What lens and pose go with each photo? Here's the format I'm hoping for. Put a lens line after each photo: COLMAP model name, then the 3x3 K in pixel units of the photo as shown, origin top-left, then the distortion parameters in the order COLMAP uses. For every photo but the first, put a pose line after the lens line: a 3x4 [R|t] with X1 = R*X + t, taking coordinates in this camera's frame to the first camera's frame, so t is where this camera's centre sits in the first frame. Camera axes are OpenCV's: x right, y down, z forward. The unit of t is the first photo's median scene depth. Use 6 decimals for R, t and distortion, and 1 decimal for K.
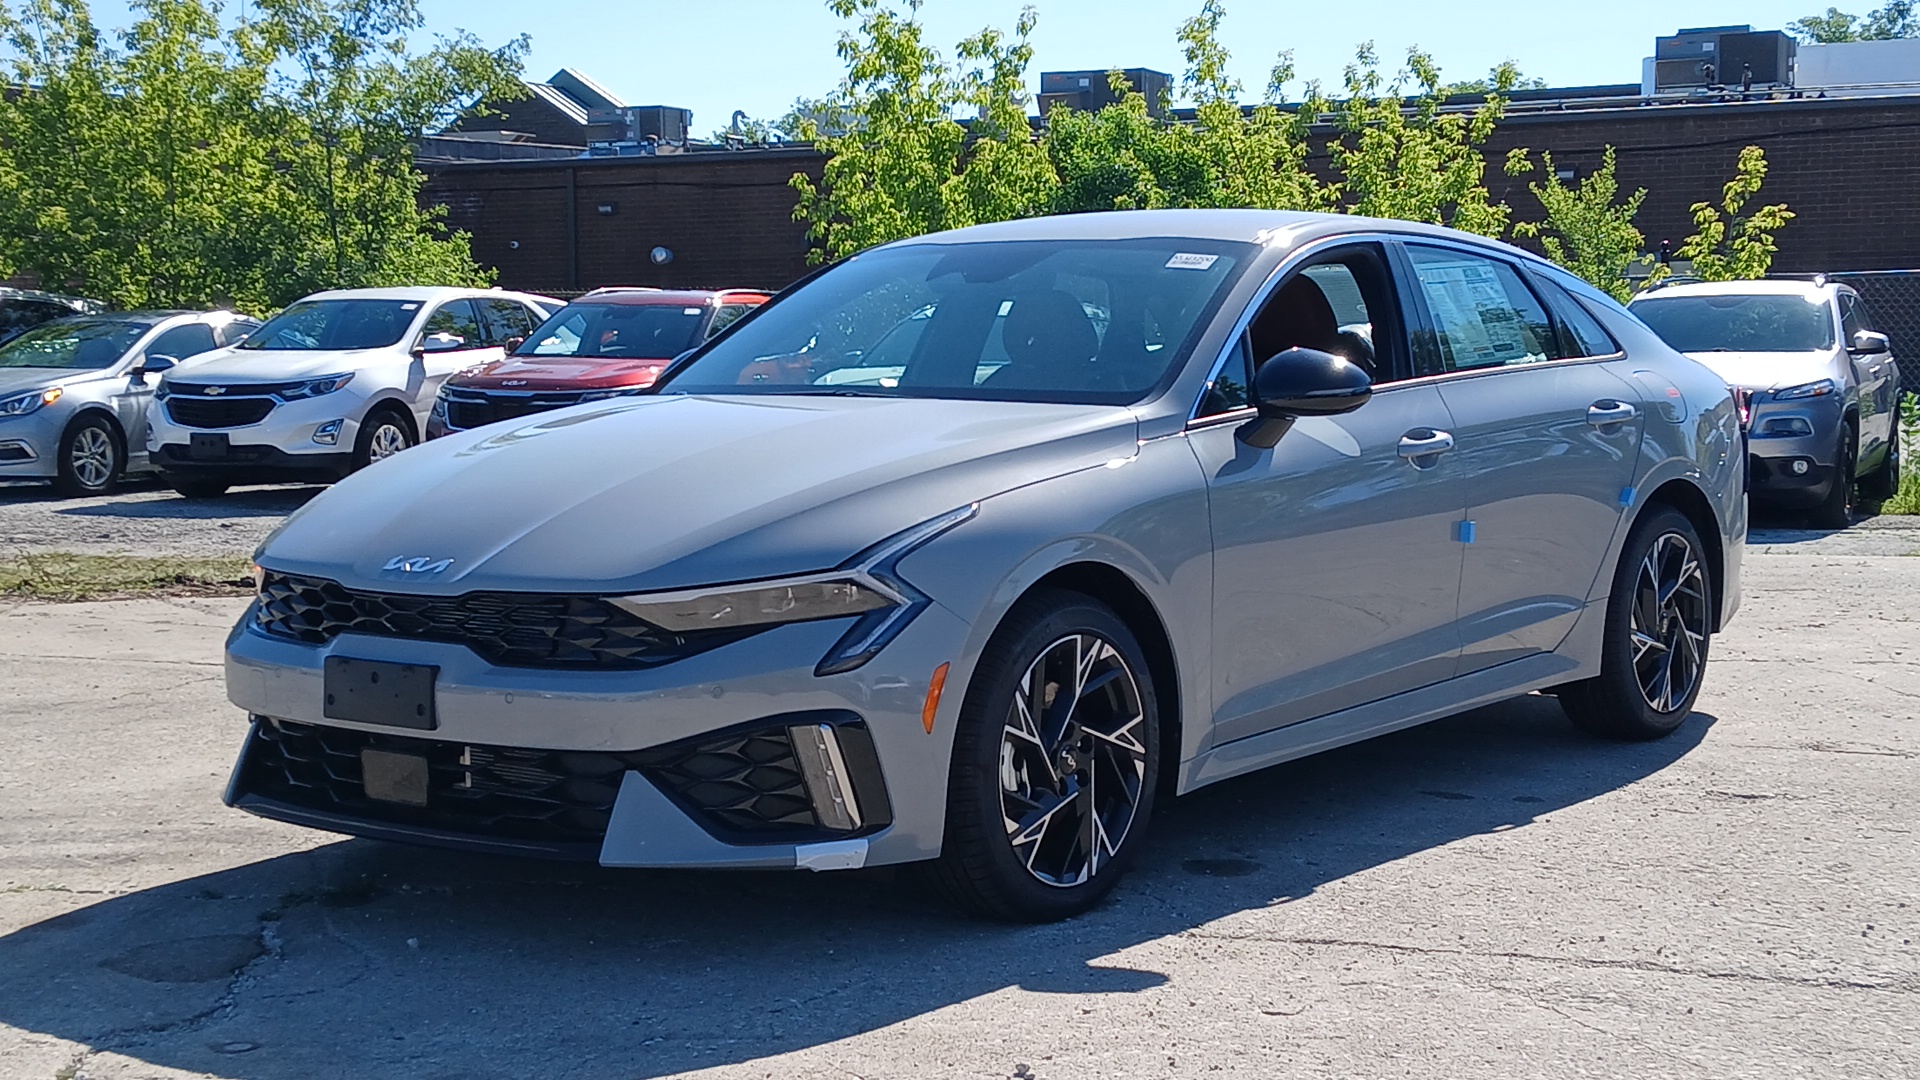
lens RADIAL K [[2292.4, 0, 960.0], [0, 2292.4, 540.0], [0, 0, 1]] dist [0.103081, -0.373092]
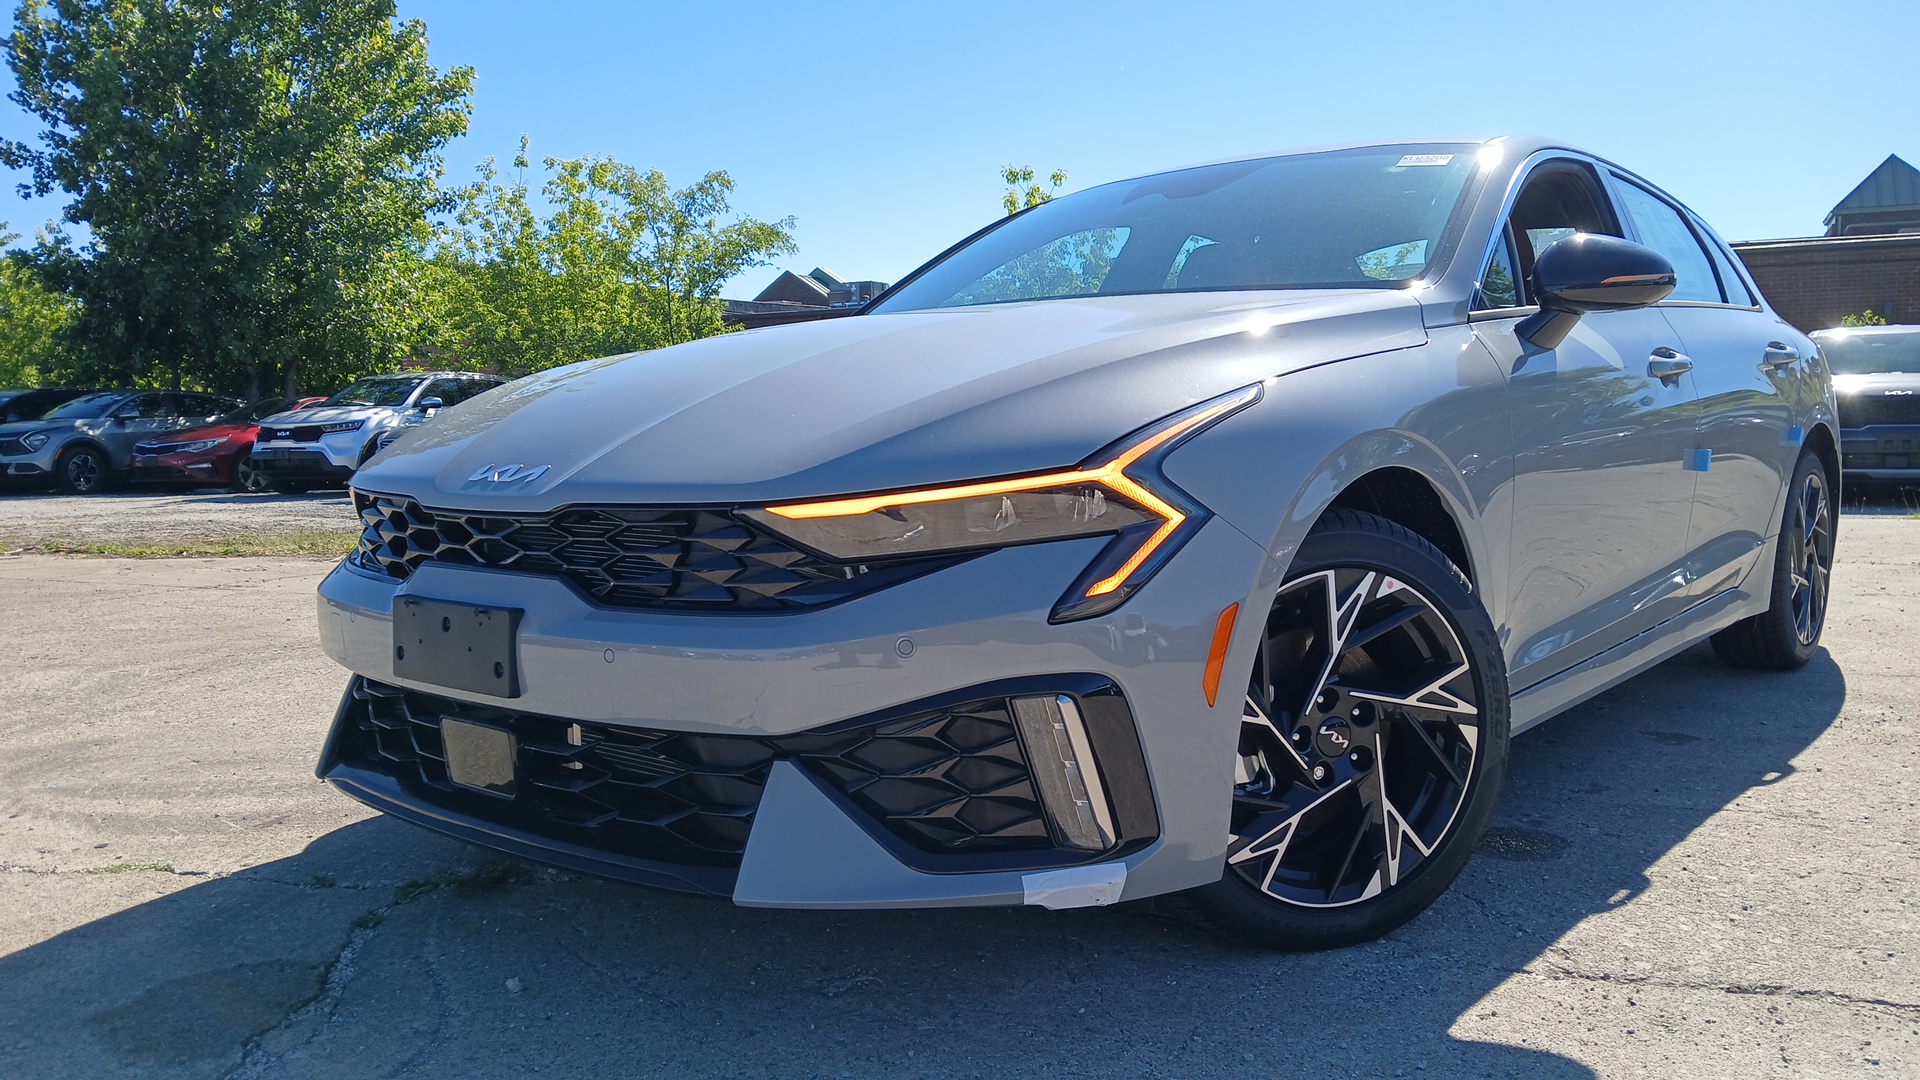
lens RADIAL K [[1468.3, 0, 960.0], [0, 1468.3, 540.0], [0, 0, 1]] dist [0.043242, -0.063713]
pose [[0.997031, -0.005510, -0.076799, -0.054611], [0.006624, 0.999876, 0.014265, 0.027581], [0.076711, -0.014731, 0.996945, 0.554117]]
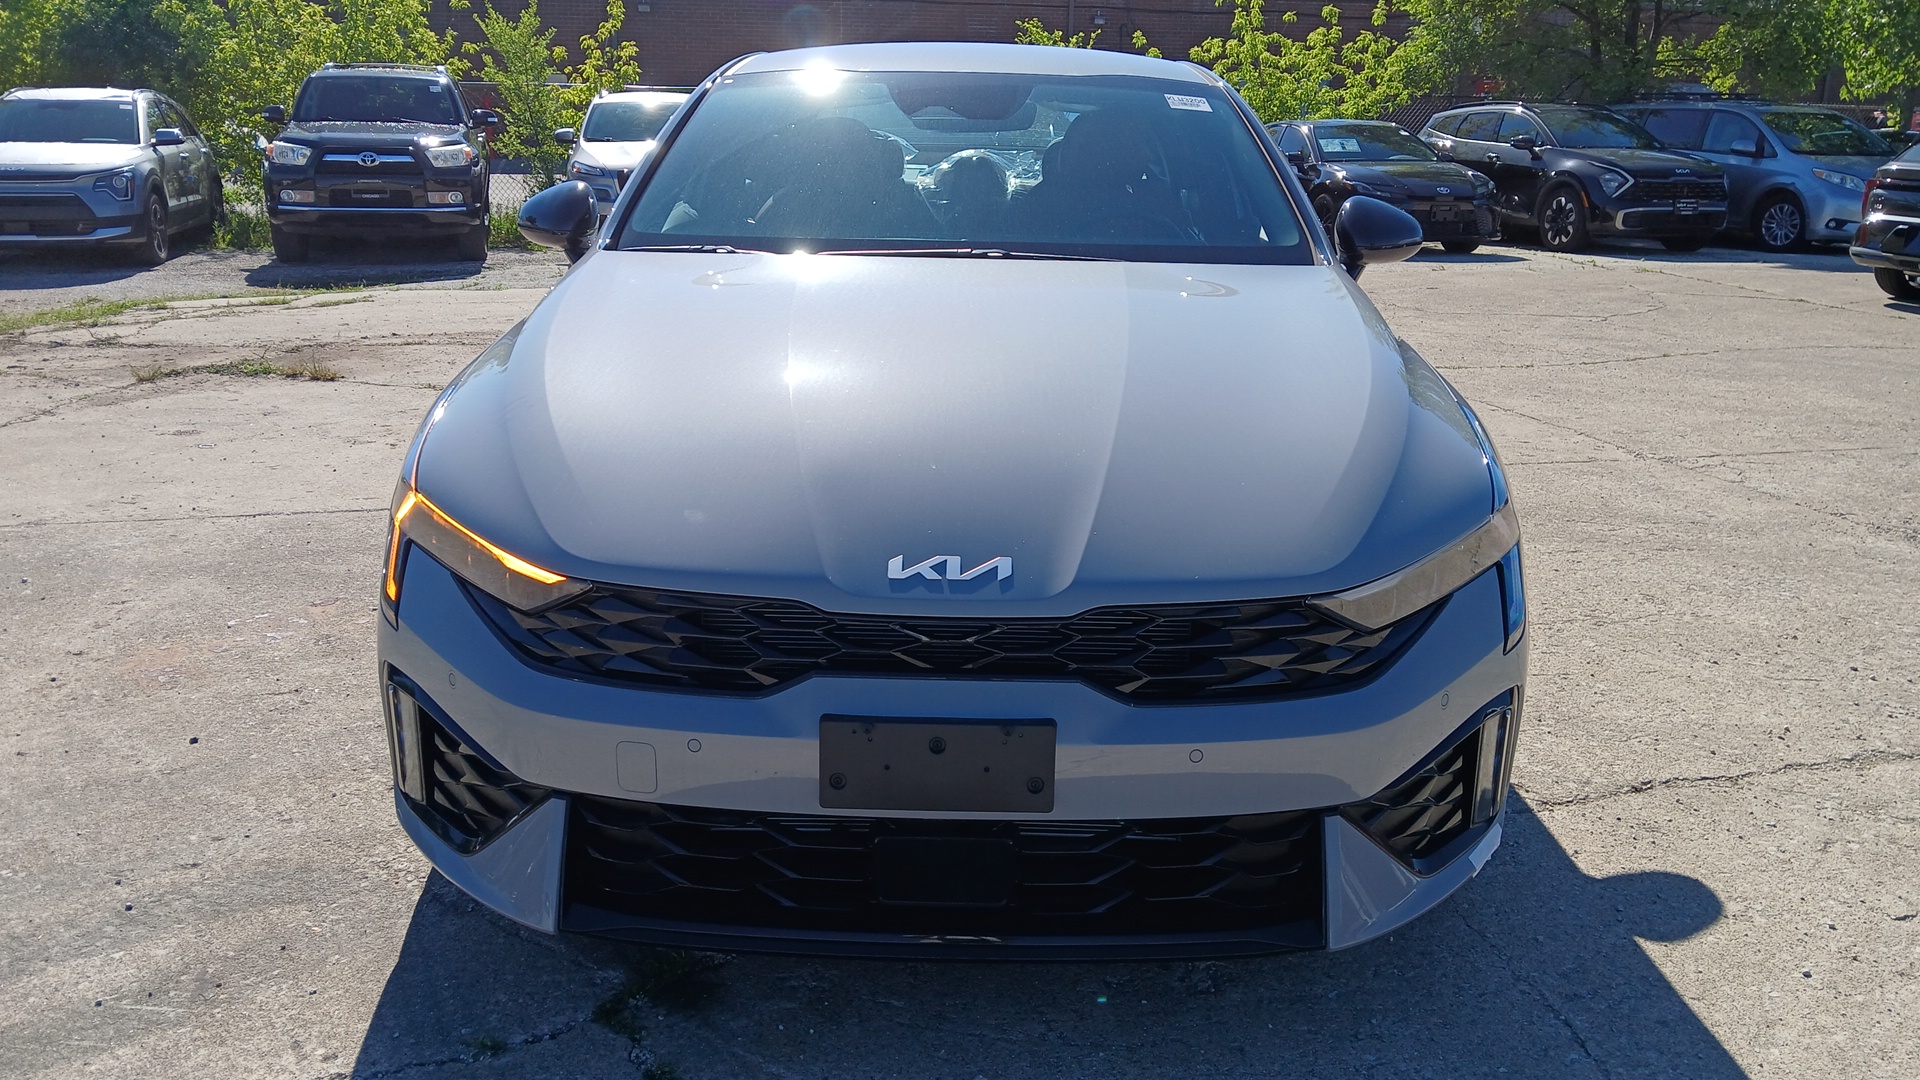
lens RADIAL K [[1468.3, 0, 960.0], [0, 1468.3, 540.0], [0, 0, 1]] dist [0.043242, -0.063713]
pose [[0.834473, -0.132026, 0.534998, -0.479937], [0.030608, 0.980480, 0.194221, -0.084136], [-0.550198, -0.145697, 0.822226, 0.667089]]
